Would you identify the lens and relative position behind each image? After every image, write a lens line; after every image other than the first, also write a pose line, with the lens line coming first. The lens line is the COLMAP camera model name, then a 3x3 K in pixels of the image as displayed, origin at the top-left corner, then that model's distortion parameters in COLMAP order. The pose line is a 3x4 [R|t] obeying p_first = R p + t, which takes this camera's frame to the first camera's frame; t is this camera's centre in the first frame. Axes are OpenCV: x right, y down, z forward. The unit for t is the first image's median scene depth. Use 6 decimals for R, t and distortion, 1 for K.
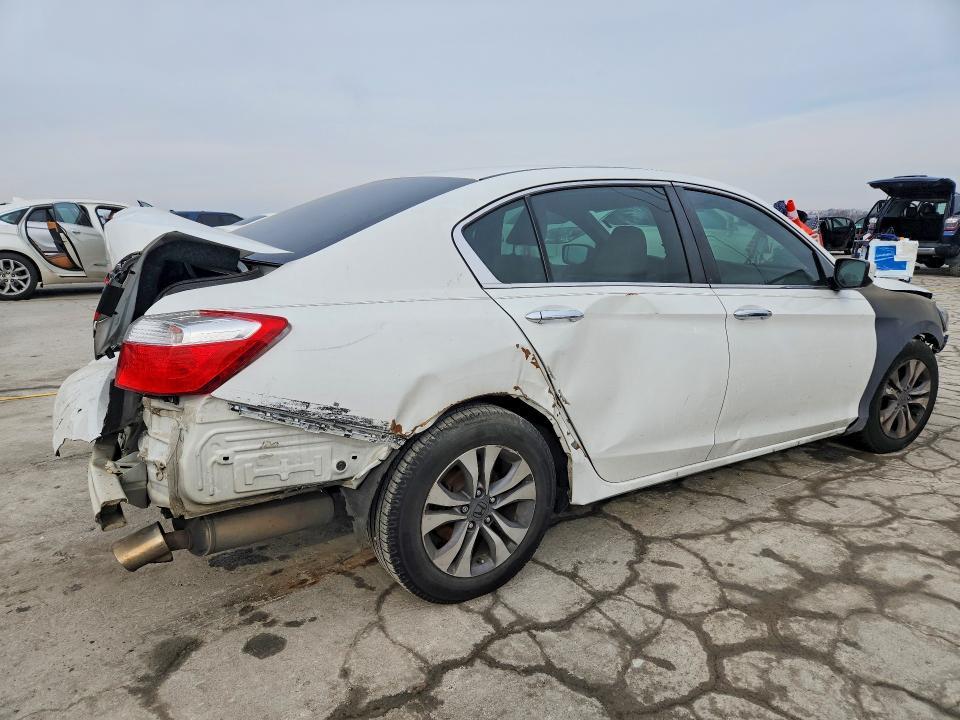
lens RADIAL K [[656.1, 0, 480.0], [0, 656.1, 360.0], [0, 0, 1]] dist [0.076574, -0.068366]
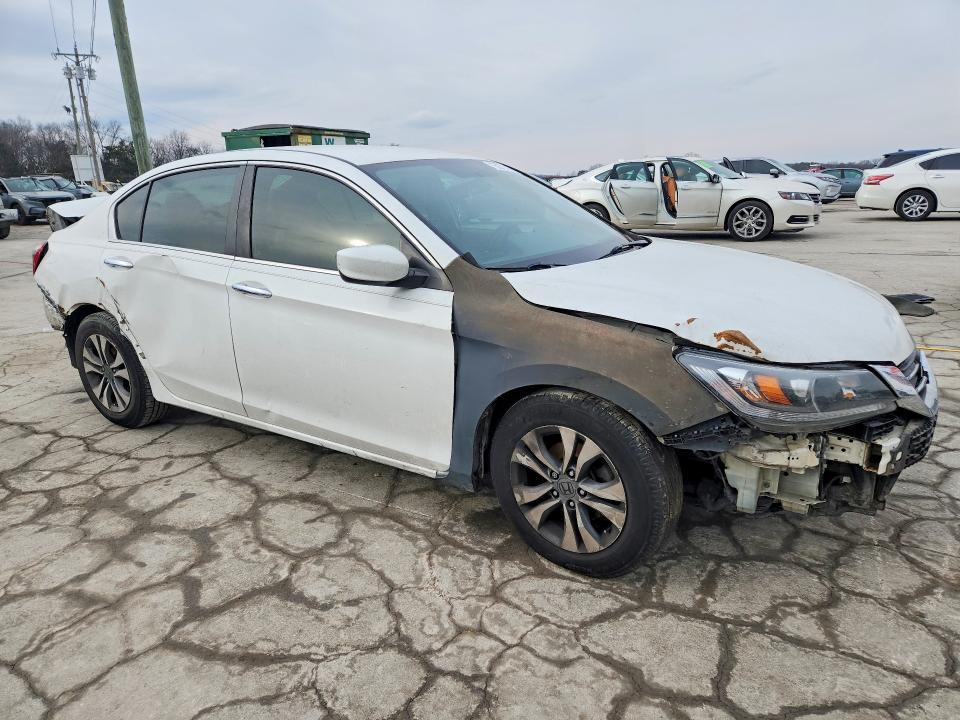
lens RADIAL K [[656.1, 0, 480.0], [0, 656.1, 360.0], [0, 0, 1]] dist [0.076574, -0.068366]
pose [[0.394919, 0.226003, -0.890484, 1.694549], [-0.153086, 0.971907, 0.178776, -0.229769], [0.905872, 0.065718, 0.418423, 1.024800]]
